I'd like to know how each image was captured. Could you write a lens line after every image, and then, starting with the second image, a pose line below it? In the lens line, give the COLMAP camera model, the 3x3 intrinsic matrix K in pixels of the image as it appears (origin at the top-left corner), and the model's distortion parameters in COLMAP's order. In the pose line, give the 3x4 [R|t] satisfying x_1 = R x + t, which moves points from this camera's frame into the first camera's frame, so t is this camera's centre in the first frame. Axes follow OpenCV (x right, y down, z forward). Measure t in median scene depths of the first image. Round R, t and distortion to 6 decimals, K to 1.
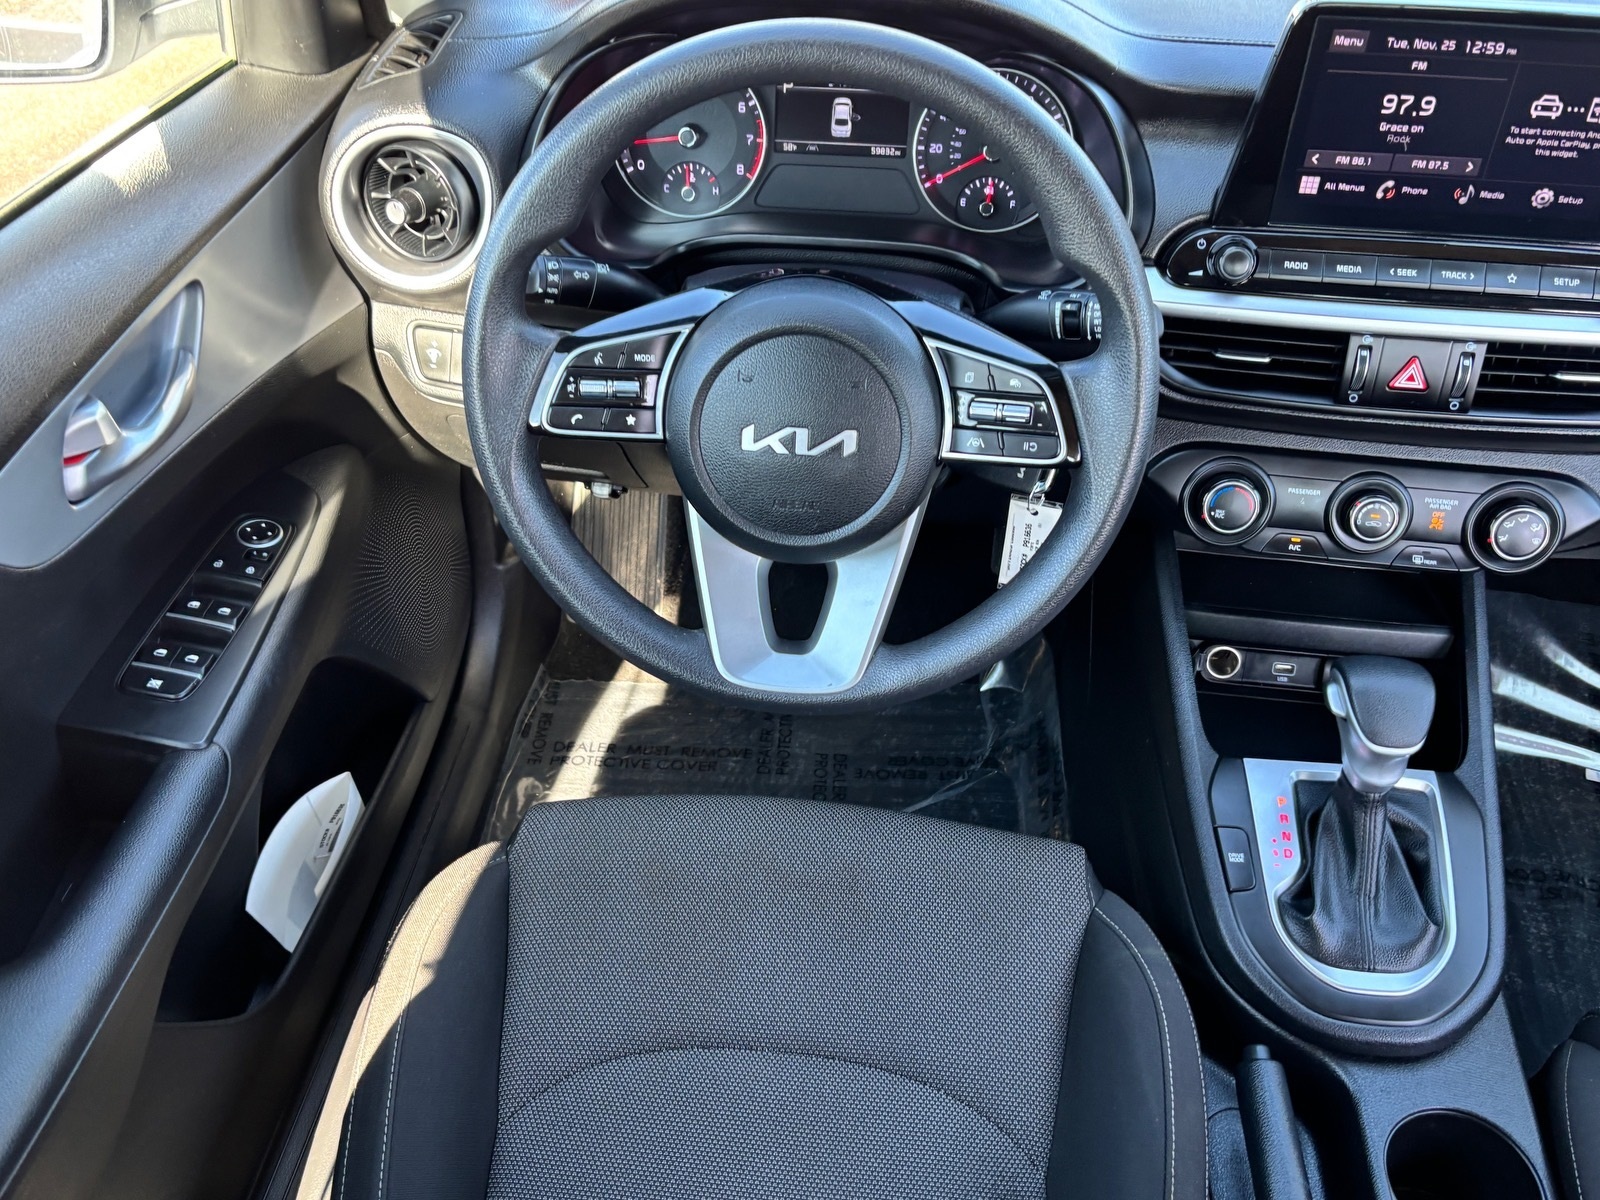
lens RADIAL K [[1370.3, 0, 789.9], [0, 1370.3, 614.1], [0, 0, 1]] dist [0.048624, -0.064745]
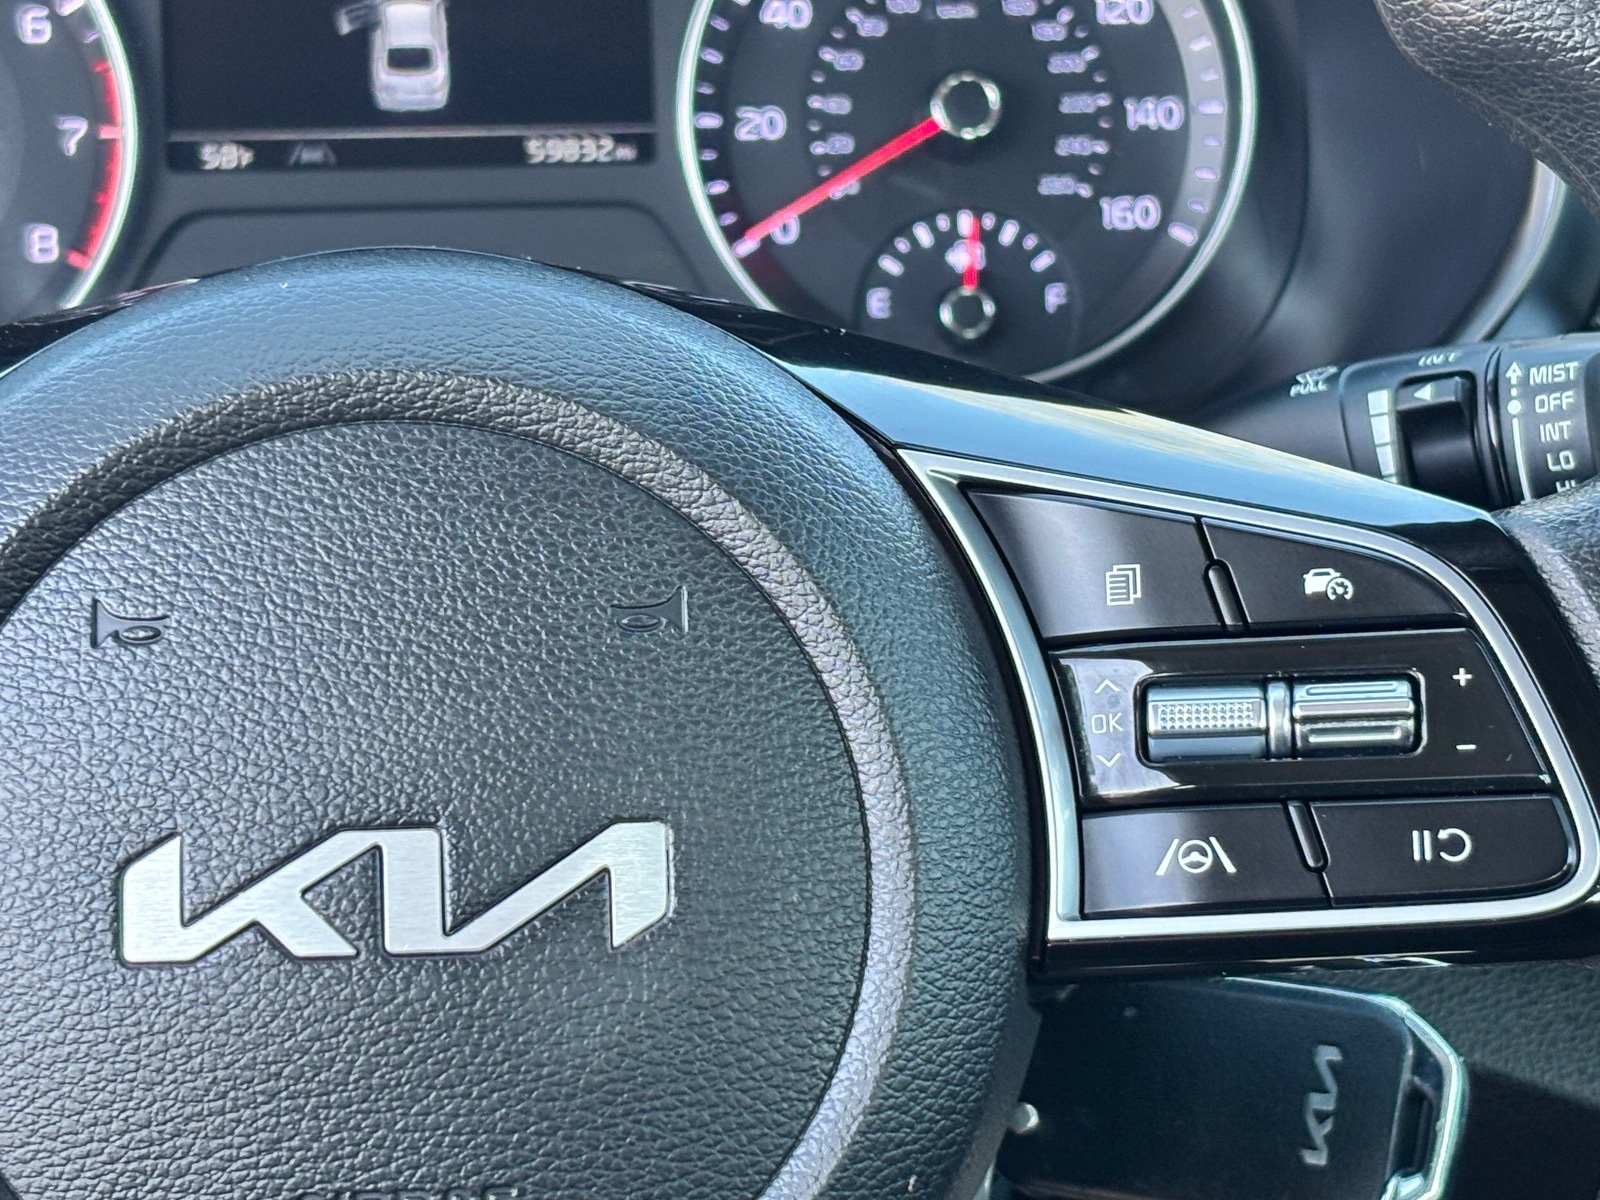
lens RADIAL K [[3909.0, 0, 900.5], [0, 3909.0, 599.3], [0, 0, 1]] dist [0.203544, -1.273681]
pose [[0.979826, -0.069004, 0.187563, -0.024081], [0.138583, 0.910810, -0.388870, 0.068110], [-0.144001, 0.407018, 0.901998, 0.362669]]
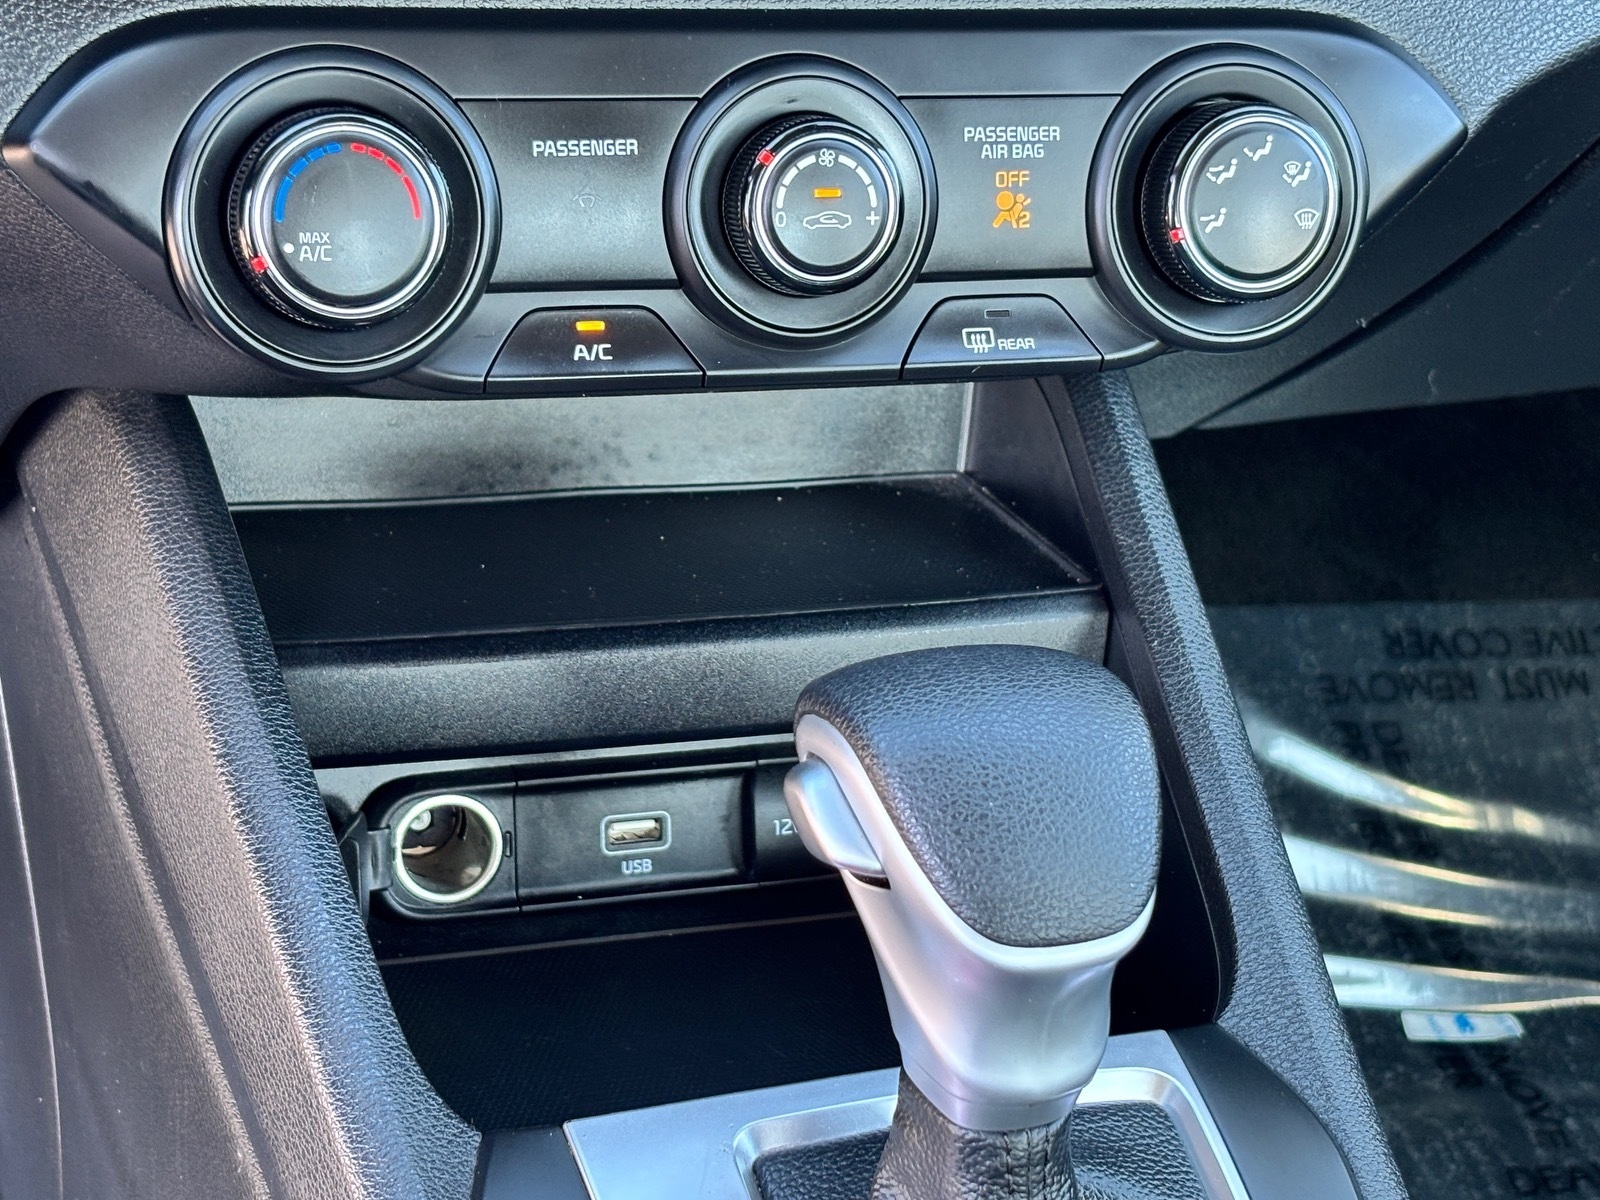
lens RADIAL K [[2955.6, 0, 800.0], [0, 2955.6, 600.0], [0, 0, 1]] dist [0.310870, -1.523885]
pose [[0.899228, -0.140526, 0.414296, 0.156078], [0.196807, 0.975710, -0.096216, 0.076368], [-0.390711, 0.168056, 0.905042, 0.474376]]
